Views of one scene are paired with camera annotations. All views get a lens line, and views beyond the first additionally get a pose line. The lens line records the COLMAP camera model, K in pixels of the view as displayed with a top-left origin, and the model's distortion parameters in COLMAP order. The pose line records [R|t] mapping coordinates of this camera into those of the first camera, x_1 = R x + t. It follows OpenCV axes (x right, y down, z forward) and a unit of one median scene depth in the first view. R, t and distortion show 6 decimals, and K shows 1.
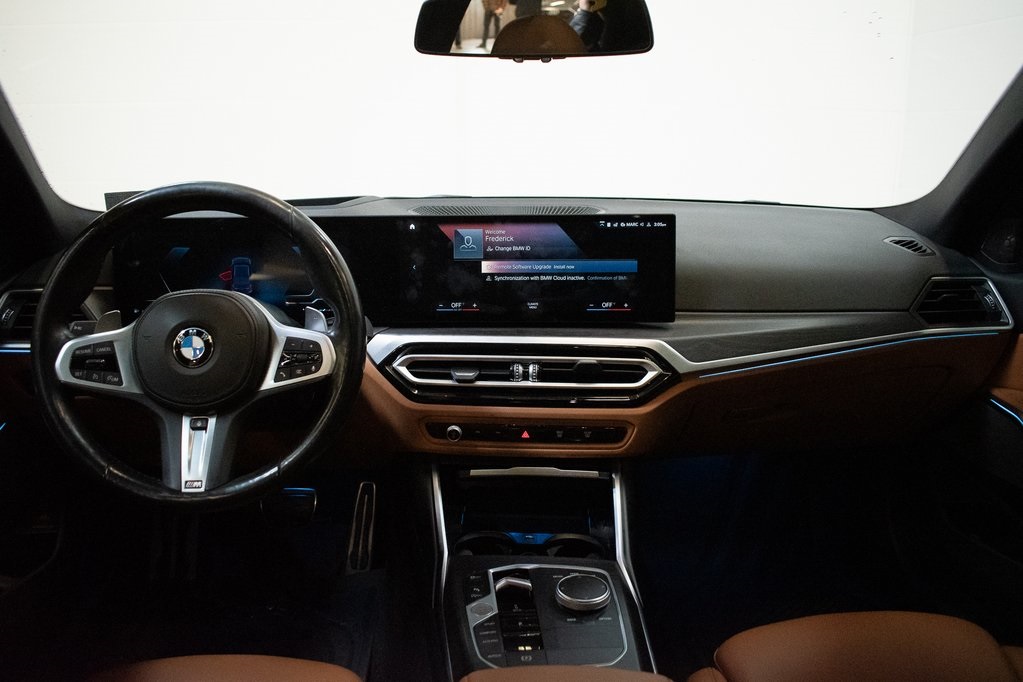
lens RADIAL K [[771.6, 0, 511.5], [0, 771.6, 341.0], [0, 0, 1]] dist [-0.116383, 0.028240]
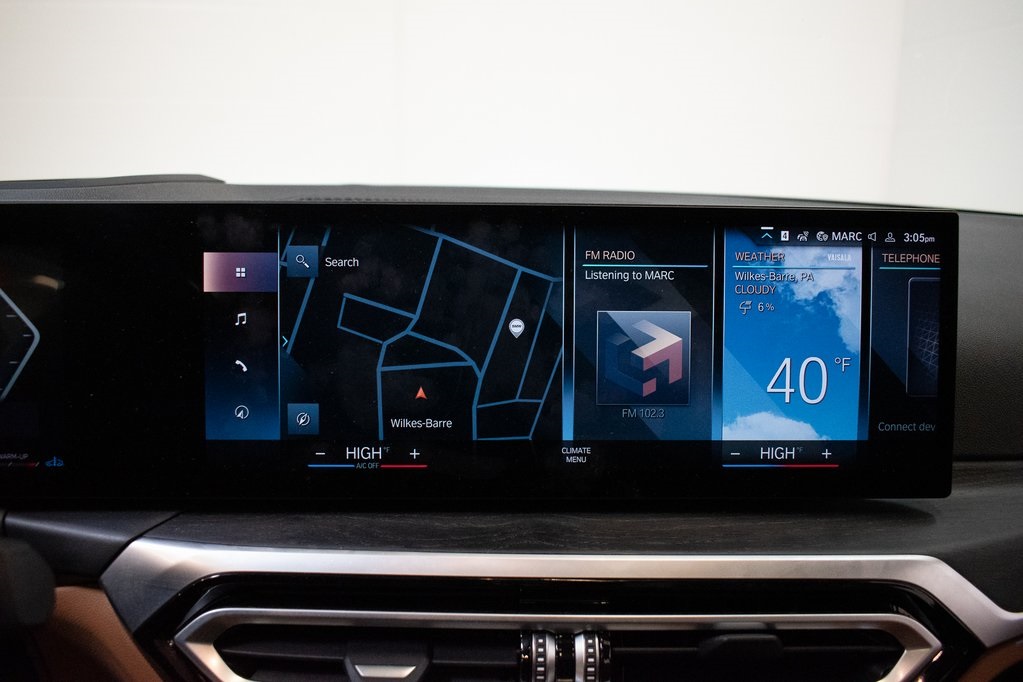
lens RADIAL K [[771.6, 0, 511.5], [0, 771.6, 341.0], [0, 0, 1]] dist [-0.116383, 0.028240]
pose [[0.997081, 0.005560, 0.076151, -0.031545], [-0.002461, 0.999167, -0.040738, -0.087774], [-0.076314, 0.040432, 0.996264, 0.664102]]
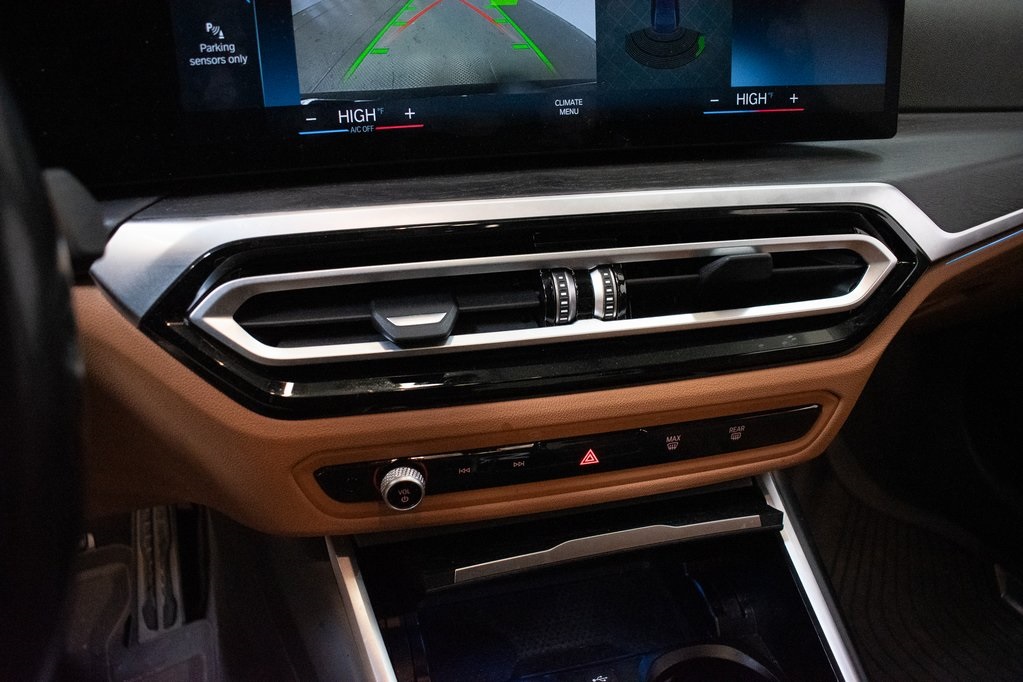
lens RADIAL K [[771.6, 0, 511.5], [0, 771.6, 341.0], [0, 0, 1]] dist [-0.116383, 0.028240]
pose [[0.954706, -0.122000, 0.271389, -0.114434], [0.062931, 0.974235, 0.216577, -0.018548], [-0.290819, -0.189688, 0.937786, 0.670488]]
